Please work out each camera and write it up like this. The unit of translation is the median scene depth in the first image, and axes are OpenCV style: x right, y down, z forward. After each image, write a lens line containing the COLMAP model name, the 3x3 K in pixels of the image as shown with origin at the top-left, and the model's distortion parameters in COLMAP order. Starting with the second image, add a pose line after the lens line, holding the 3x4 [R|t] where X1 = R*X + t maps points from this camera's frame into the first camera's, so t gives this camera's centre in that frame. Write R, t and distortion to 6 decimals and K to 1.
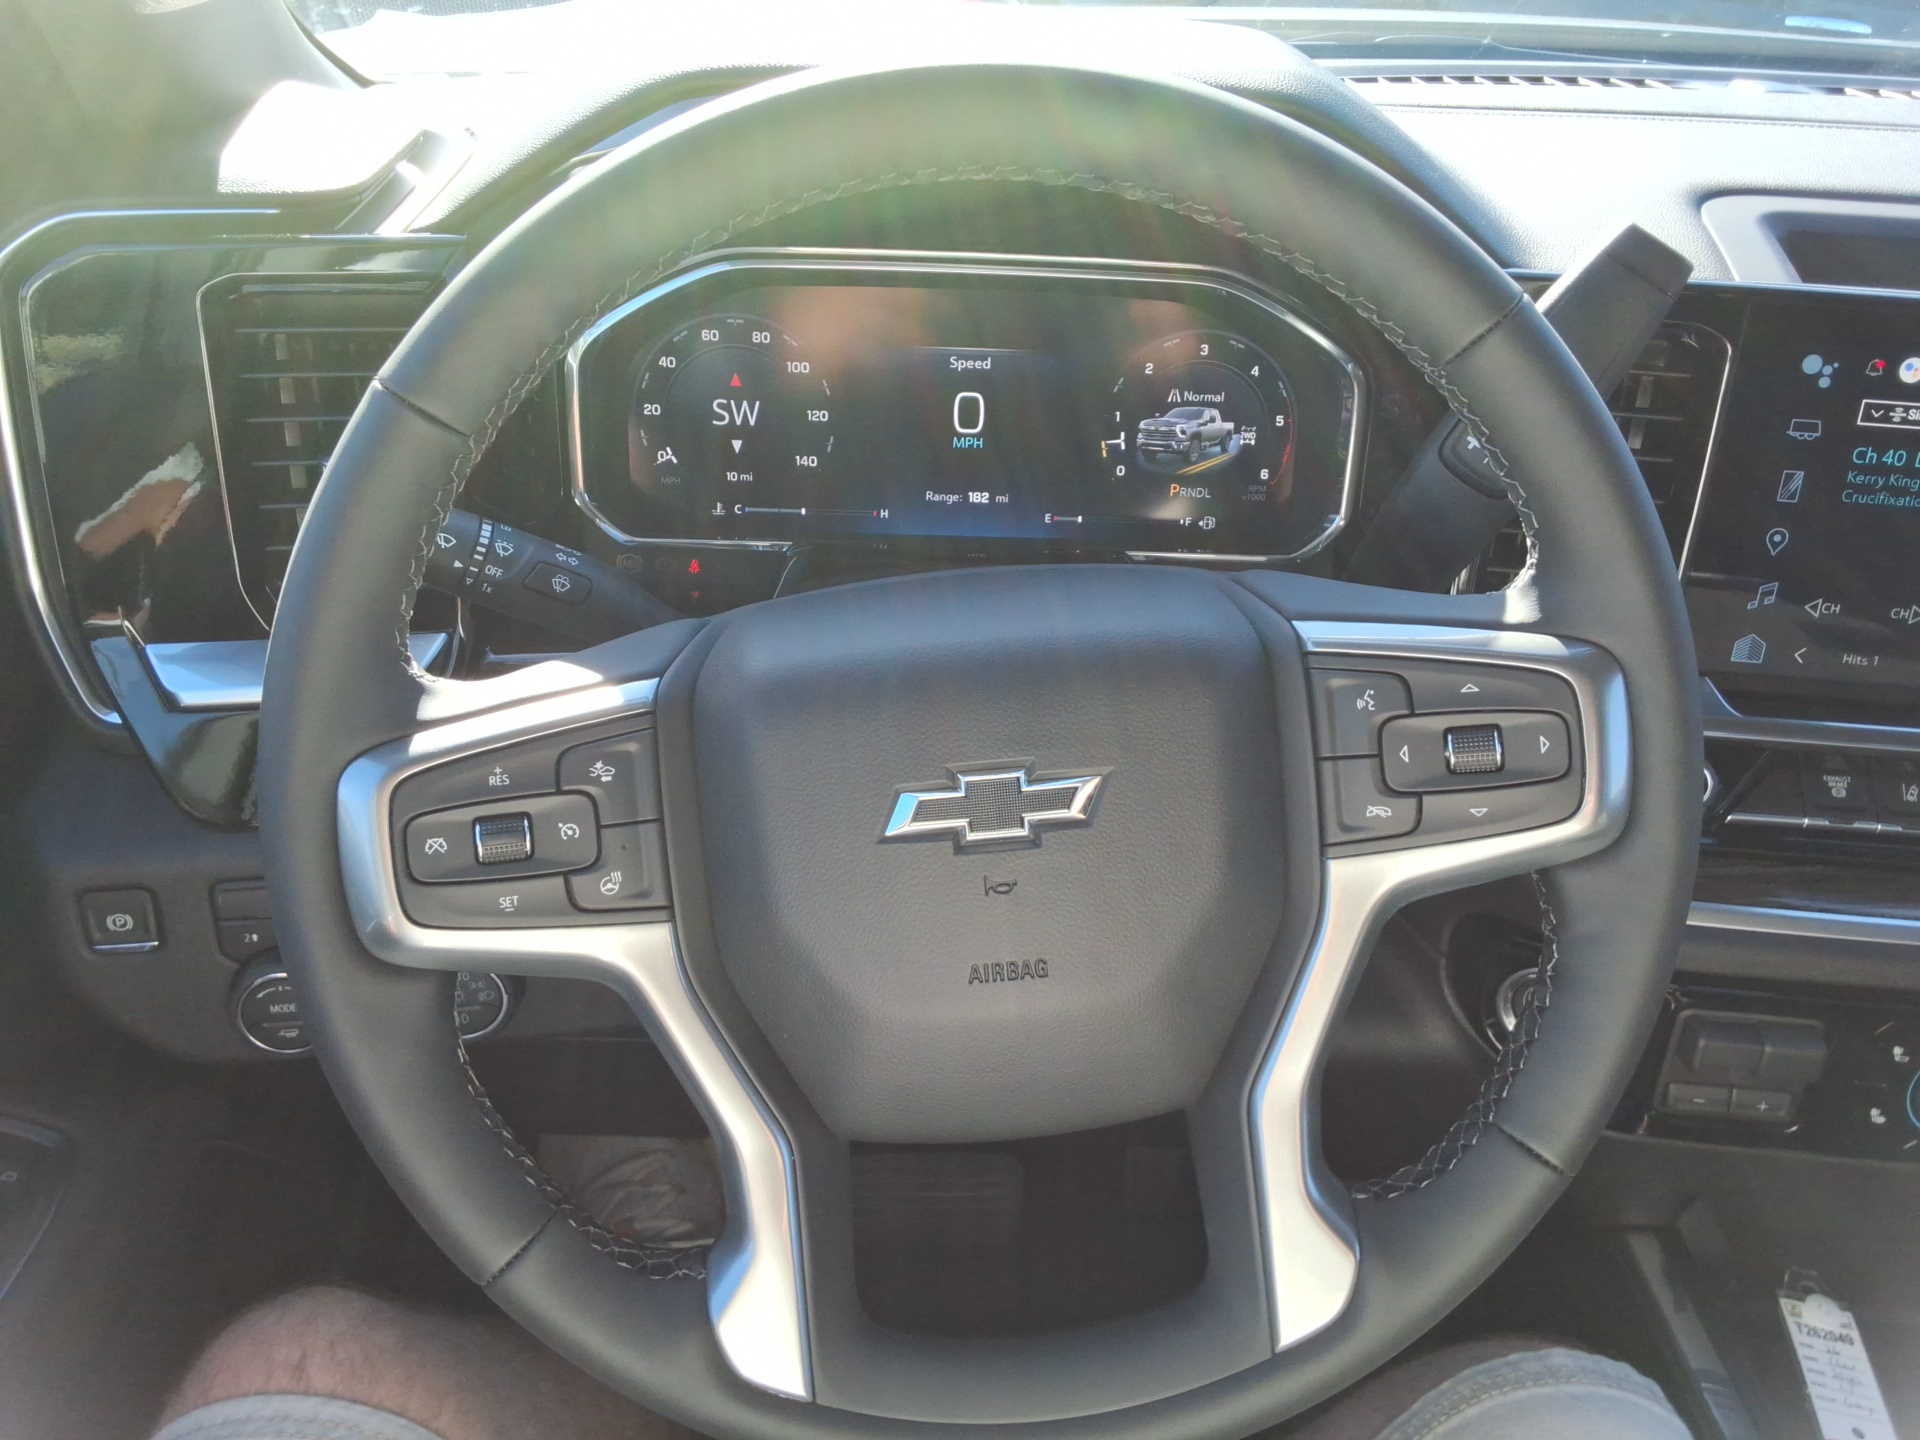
lens RADIAL K [[1532.1, 0, 967.8], [0, 1532.1, 701.7], [0, 0, 1]] dist [0.139542, -0.238968]
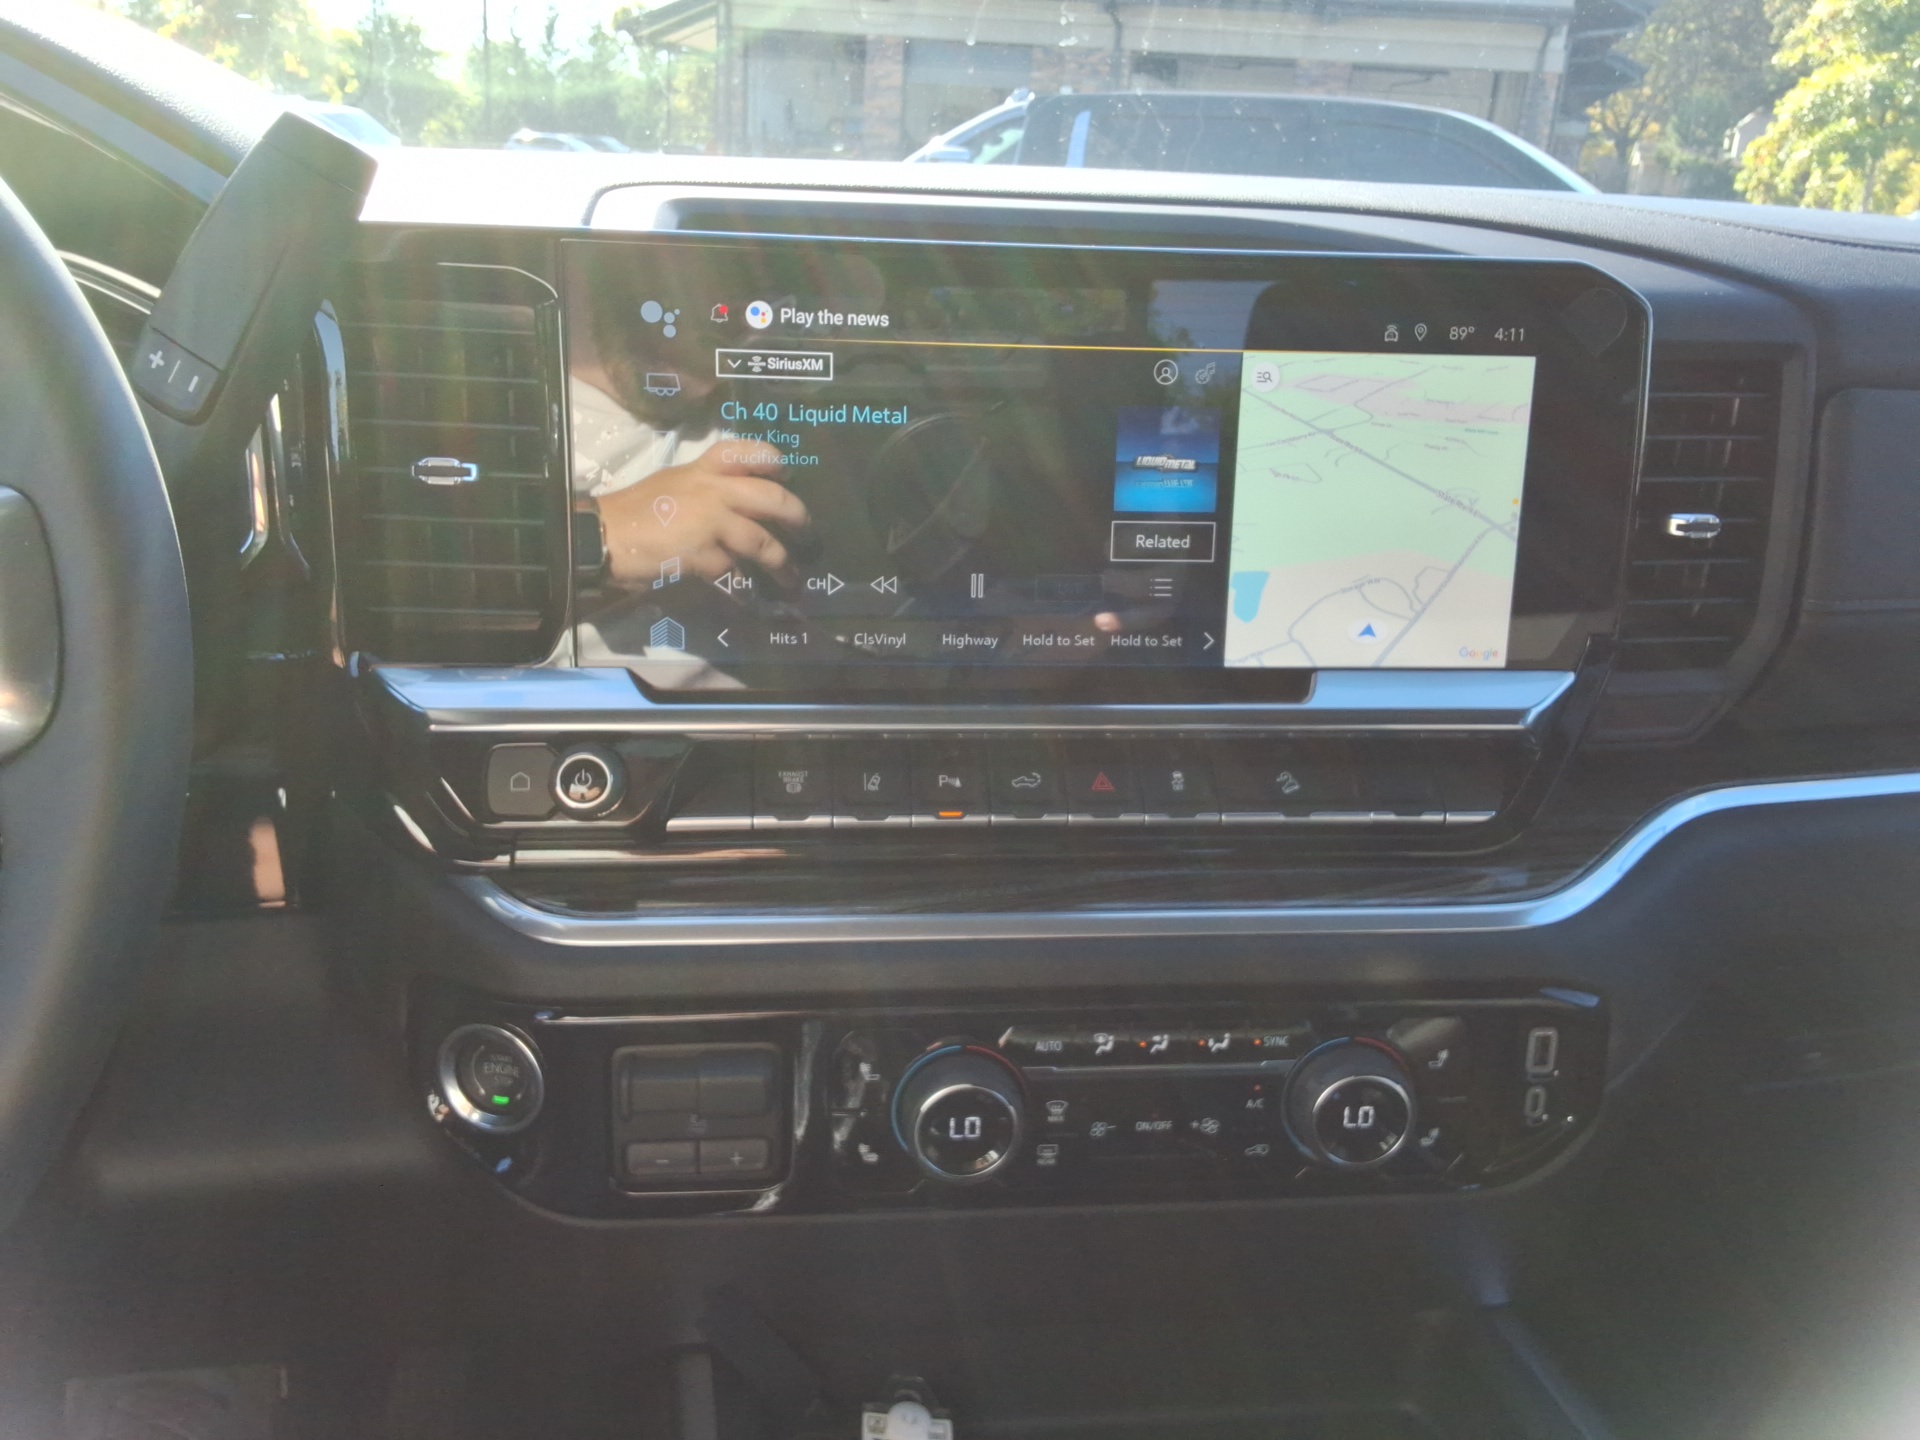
lens RADIAL K [[1542.1, 0, 980.2], [0, 1542.1, 711.6], [0, 0, 1]] dist [0.097135, -0.146225]
pose [[0.980866, -0.062949, 0.184226, 0.543048], [0.094984, 0.980751, -0.170602, 0.192831], [-0.169940, 0.184836, 0.967965, 0.113115]]
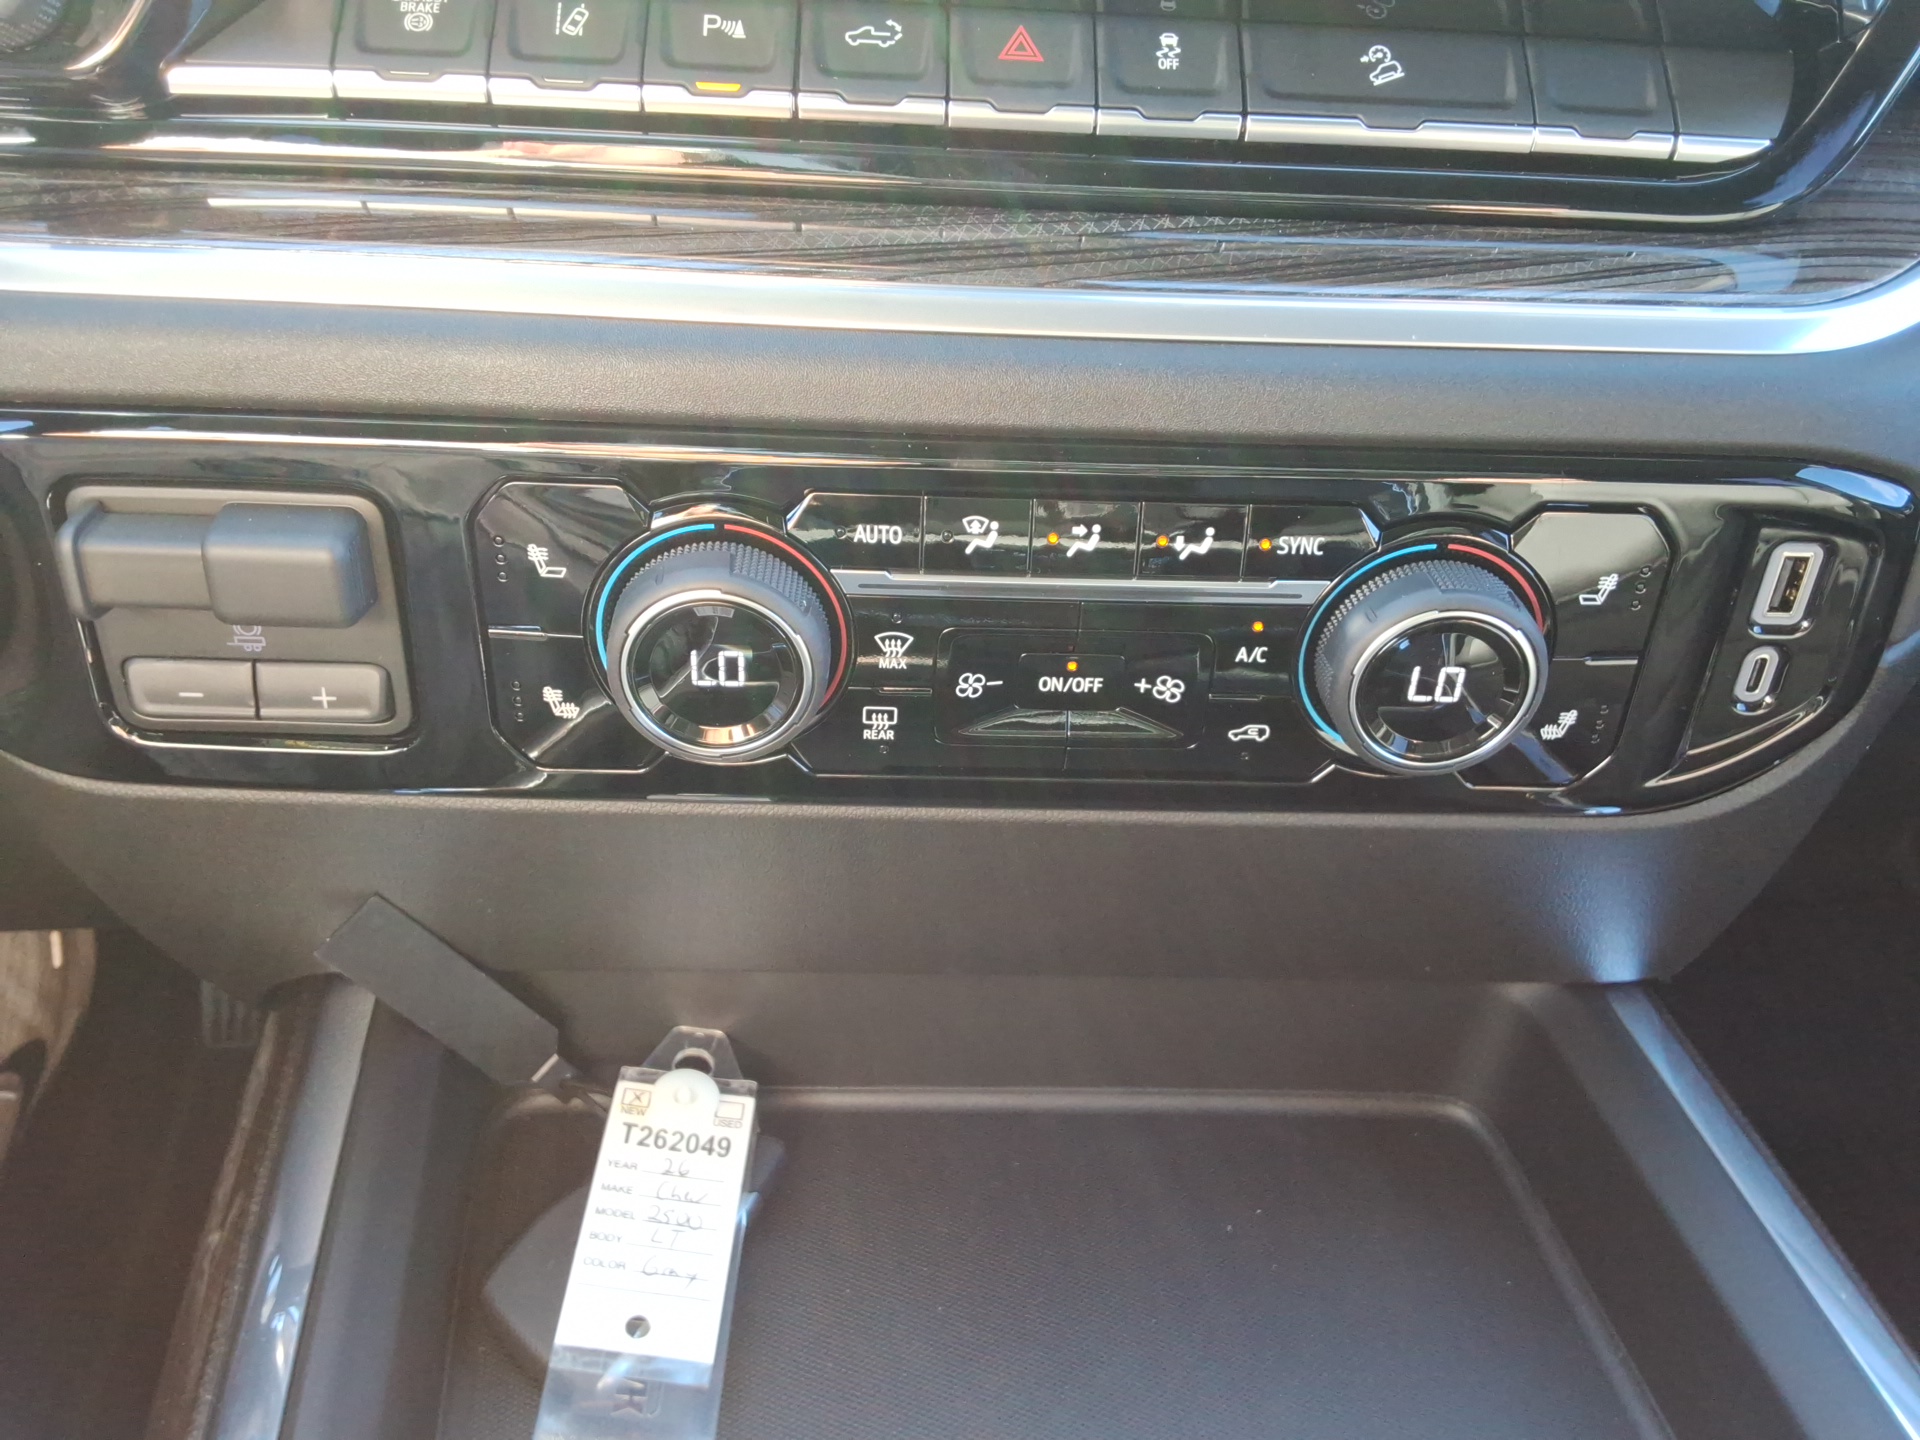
lens RADIAL K [[1542.1, 0, 980.2], [0, 1542.1, 711.6], [0, 0, 1]] dist [0.097135, -0.146225]
pose [[0.991478, -0.057659, 0.116818, 0.713385], [0.046560, 0.994330, 0.095608, 0.246484], [-0.121668, -0.089354, 0.988541, 0.535737]]
